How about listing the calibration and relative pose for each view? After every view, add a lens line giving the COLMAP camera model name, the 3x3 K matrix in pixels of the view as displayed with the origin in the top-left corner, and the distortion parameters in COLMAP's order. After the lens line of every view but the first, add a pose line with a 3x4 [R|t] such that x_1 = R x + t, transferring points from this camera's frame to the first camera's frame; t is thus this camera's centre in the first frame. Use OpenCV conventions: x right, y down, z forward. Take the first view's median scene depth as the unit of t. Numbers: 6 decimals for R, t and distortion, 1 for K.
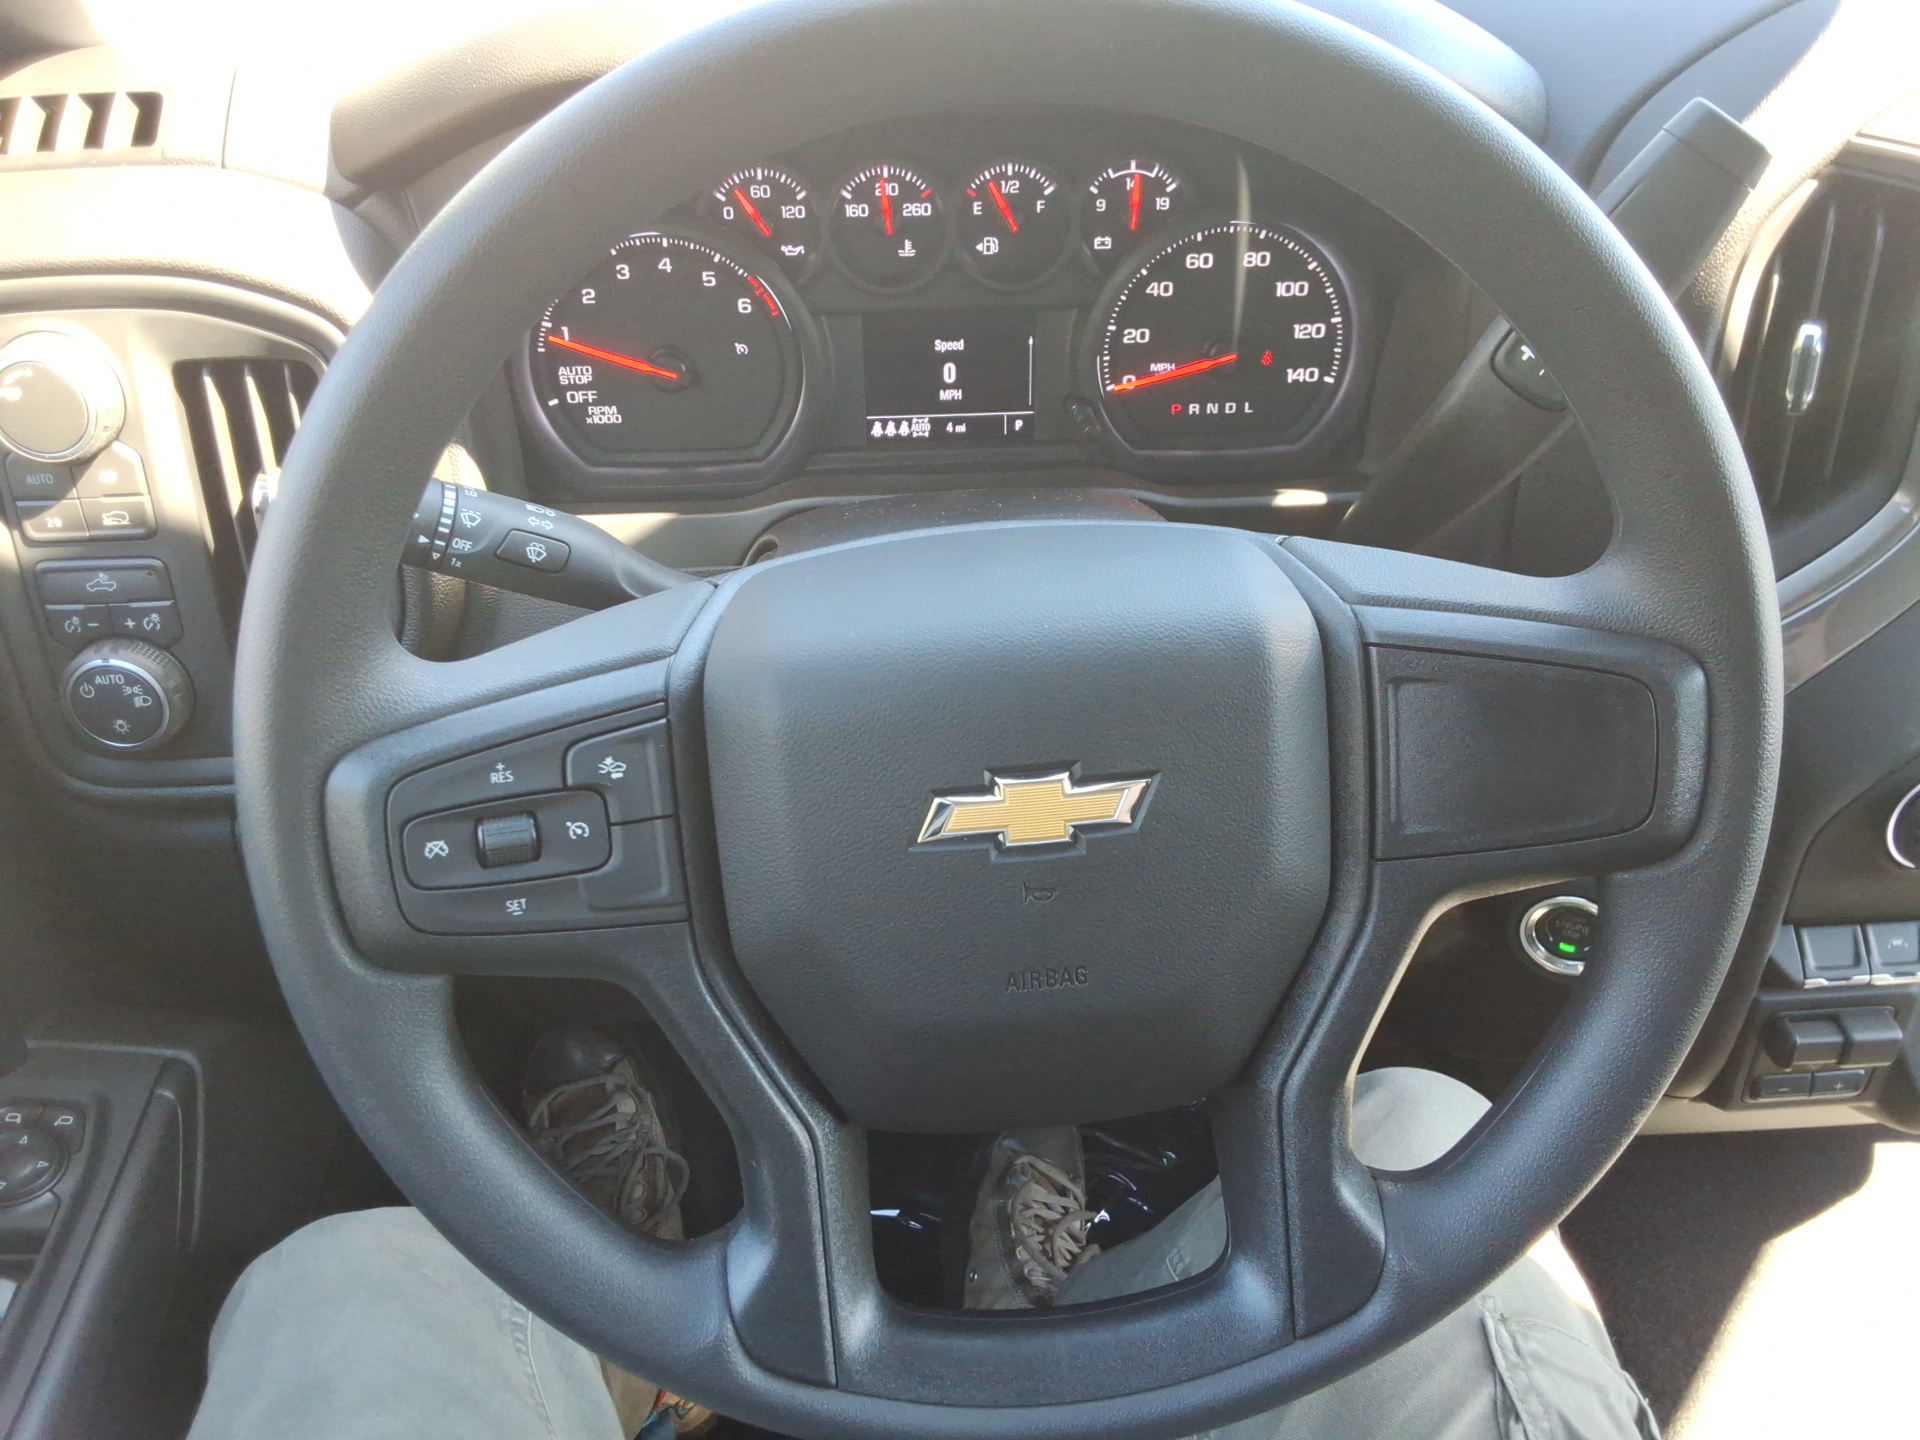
lens RADIAL K [[1581.2, 0, 970.3], [0, 1581.2, 722.8], [0, 0, 1]] dist [0.098444, -0.002505]
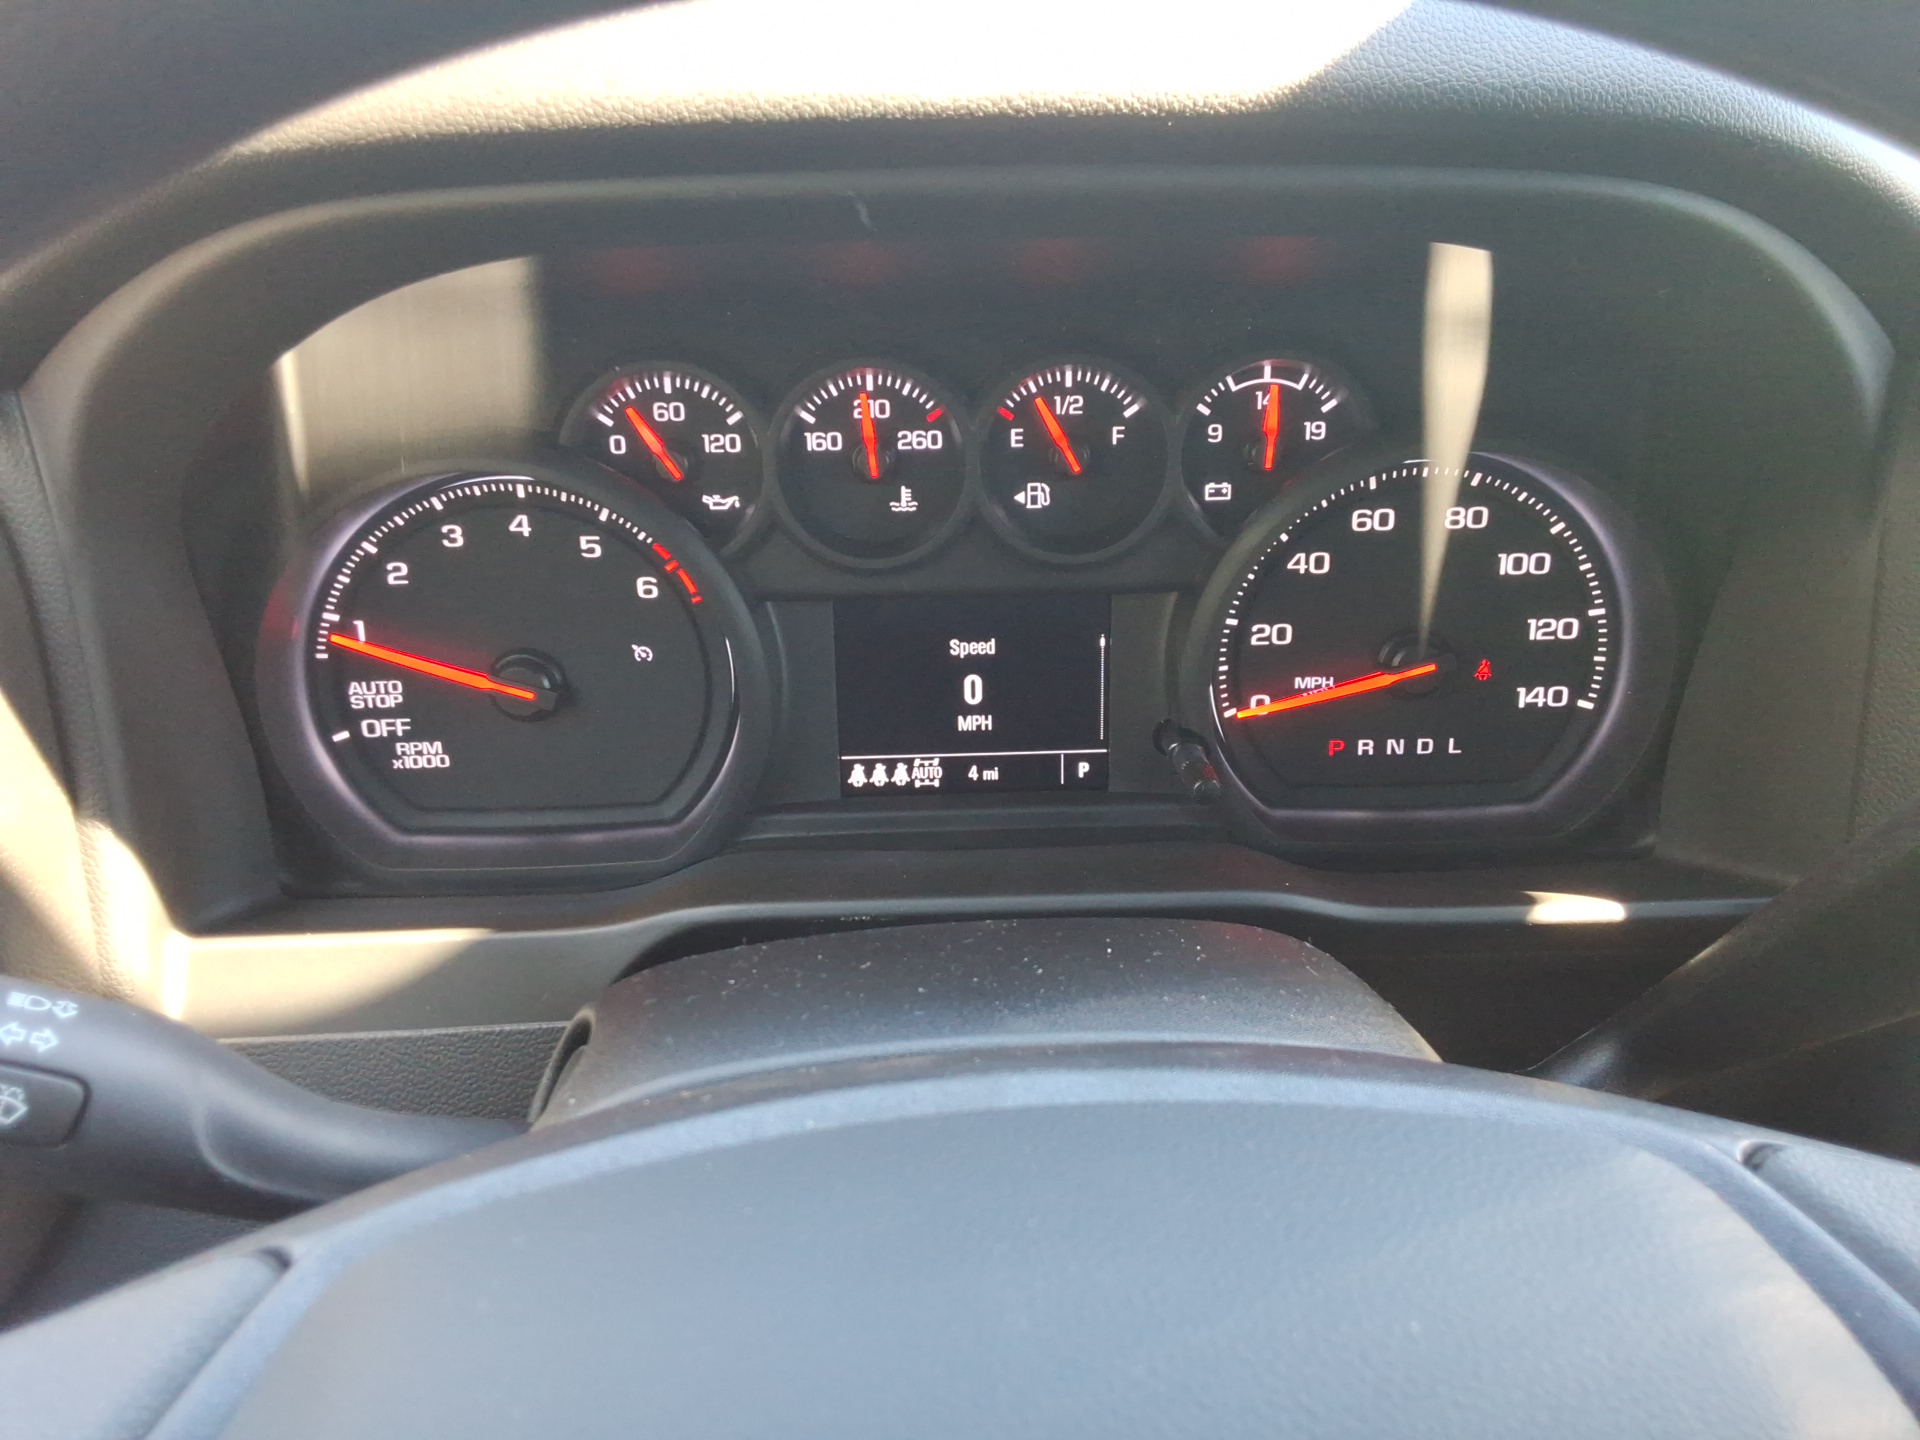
lens RADIAL K [[1548.5, 0, 952.7], [0, 1548.5, 719.2], [0, 0, 1]] dist [0.115499, -0.188682]
pose [[0.998270, 0.006276, -0.058464, 0.015251], [-0.016578, 0.983990, -0.177448, -0.101529], [0.056414, 0.178111, 0.982392, 0.405648]]
